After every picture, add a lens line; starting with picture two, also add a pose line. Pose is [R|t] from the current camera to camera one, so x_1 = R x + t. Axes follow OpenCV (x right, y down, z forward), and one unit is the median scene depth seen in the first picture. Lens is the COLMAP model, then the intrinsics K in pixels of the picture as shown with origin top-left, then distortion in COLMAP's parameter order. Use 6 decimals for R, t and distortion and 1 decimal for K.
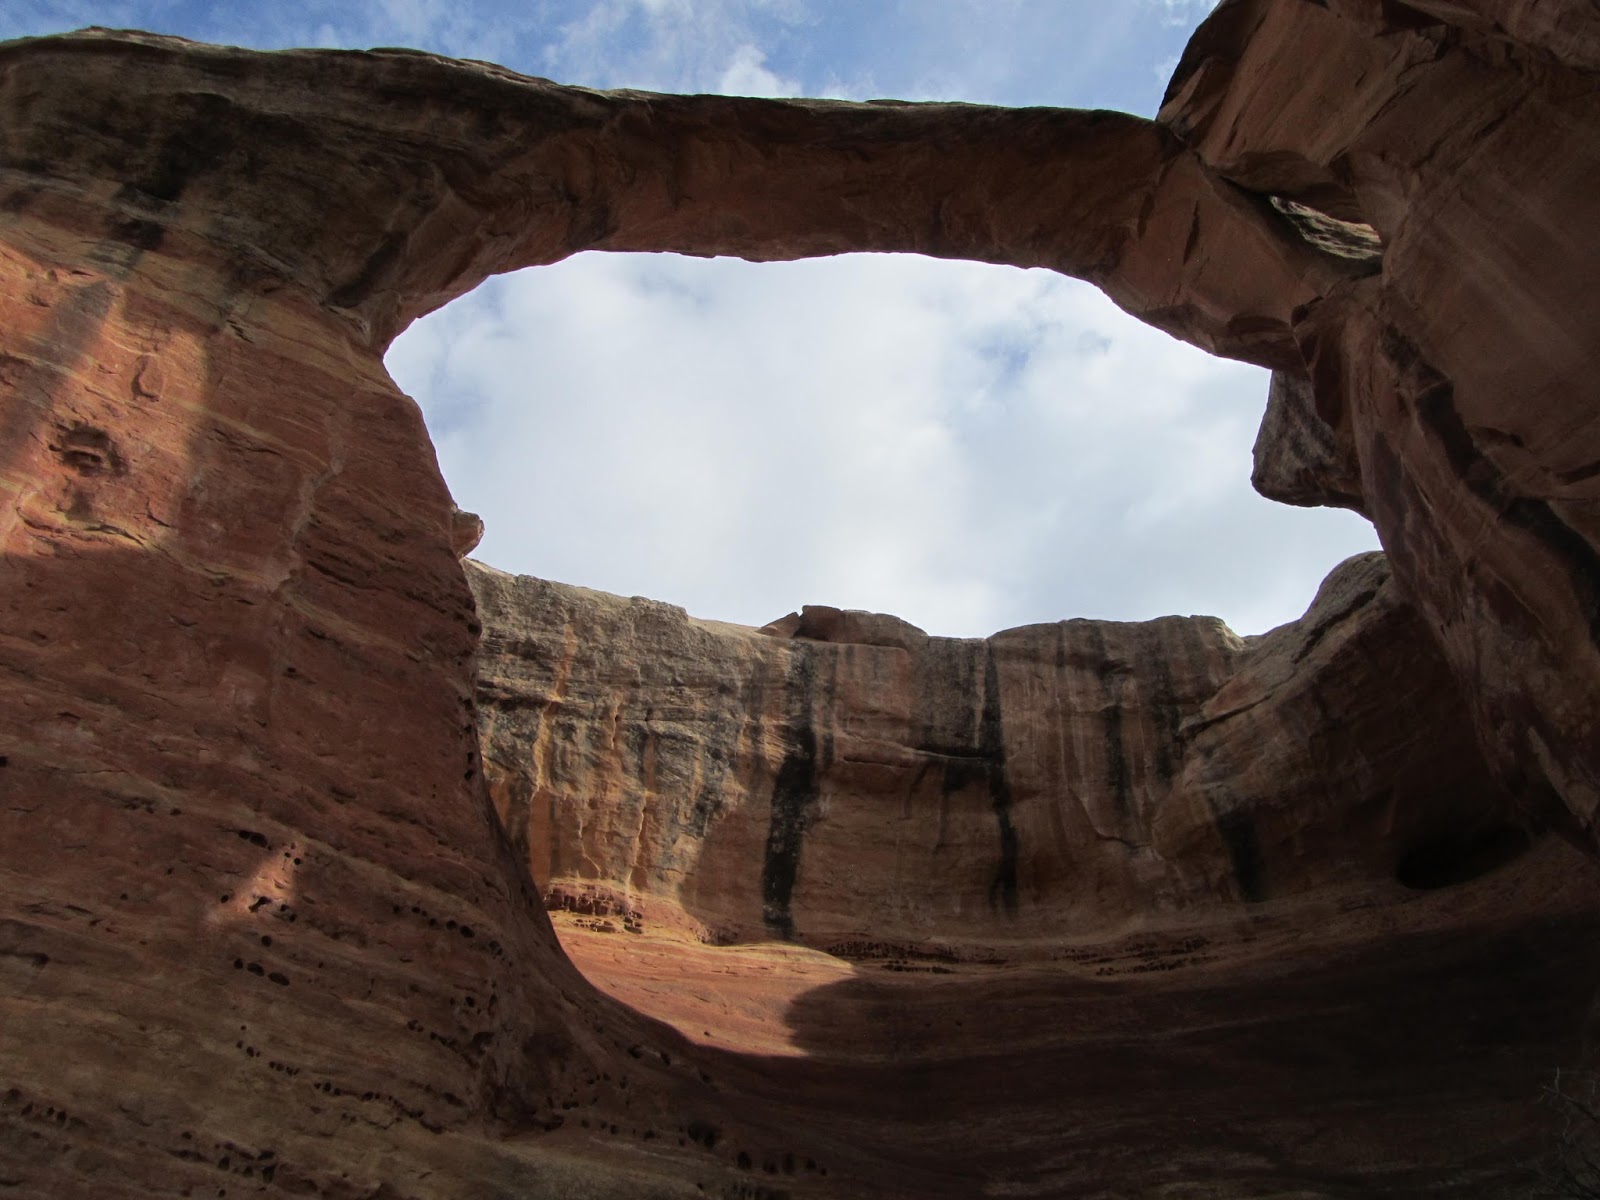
lens RADIAL K [[1313.8, 0, 801.7], [0, 1313.8, 574.1], [0, 0, 1]] dist [-0.038221, 0.001965]
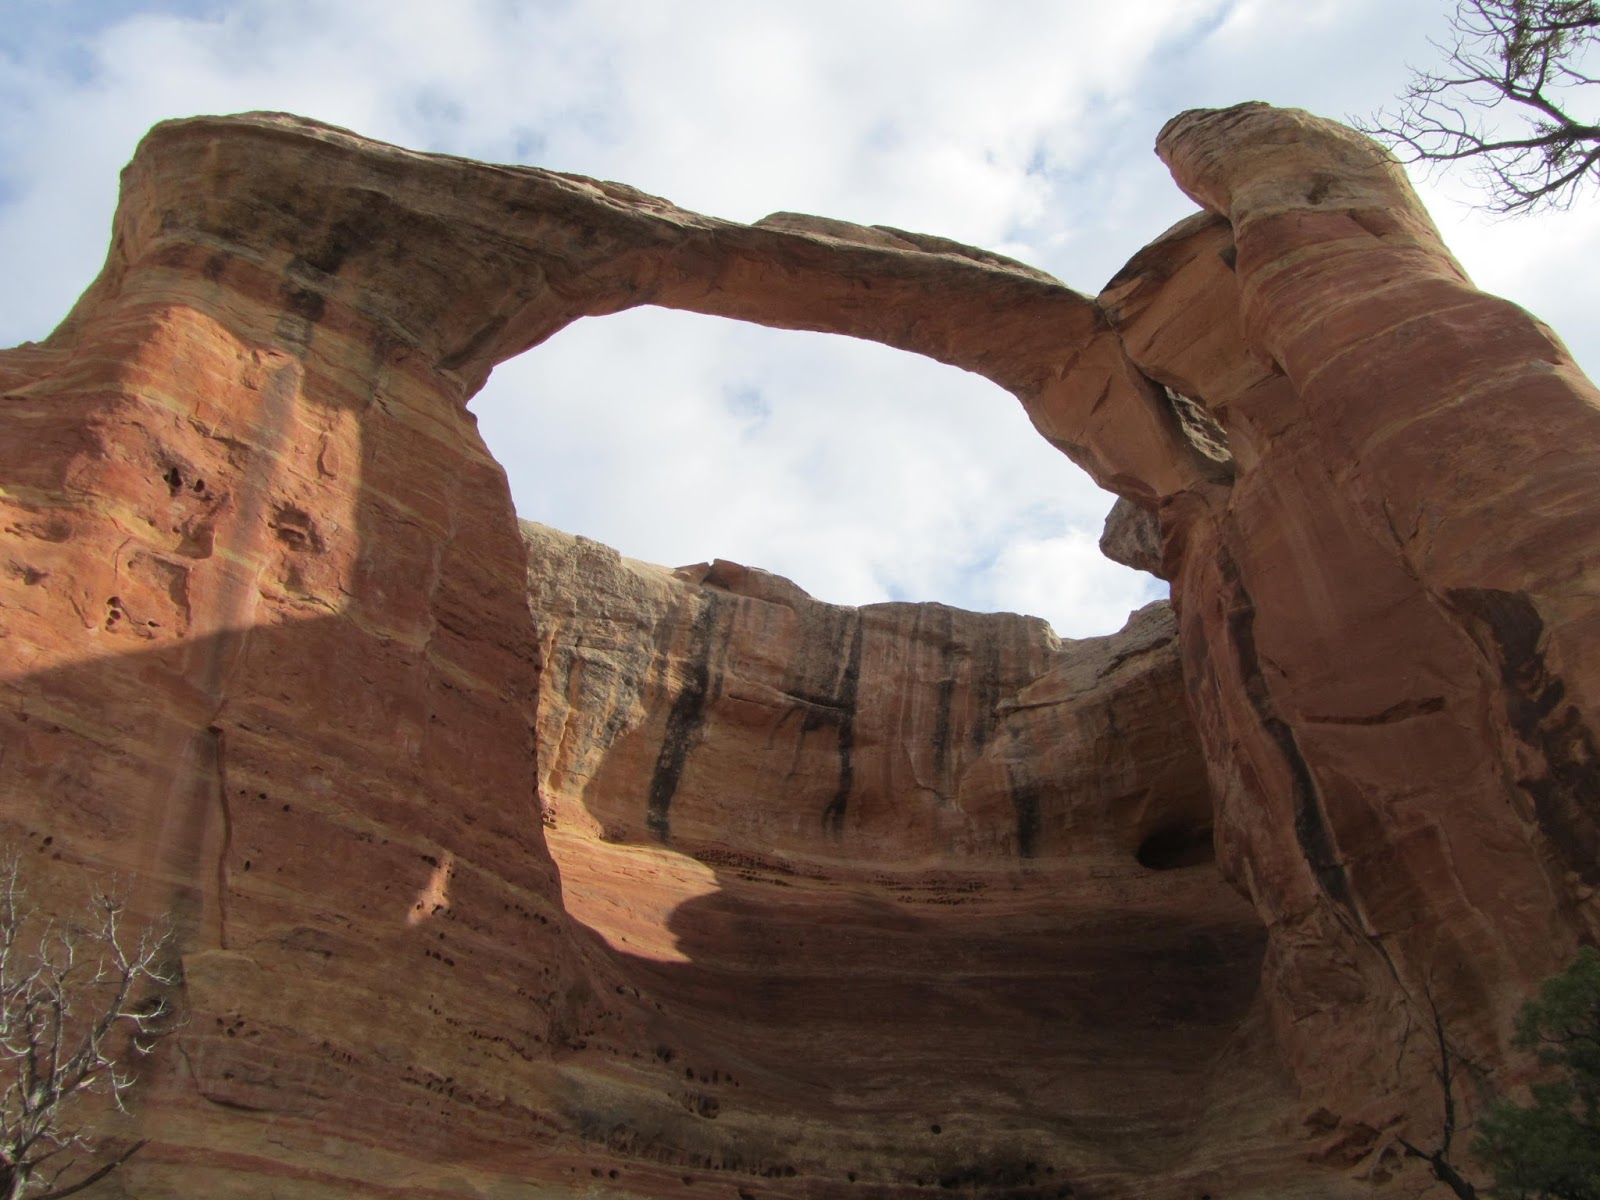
lens RADIAL K [[1313.8, 0, 801.7], [0, 1313.8, 574.1], [0, 0, 1]] dist [-0.038221, 0.001965]
pose [[0.973007, 0.170236, 0.155810, -0.194911], [-0.192489, 0.971111, 0.141038, -0.268416], [-0.127299, -0.167223, 0.977666, -0.302180]]
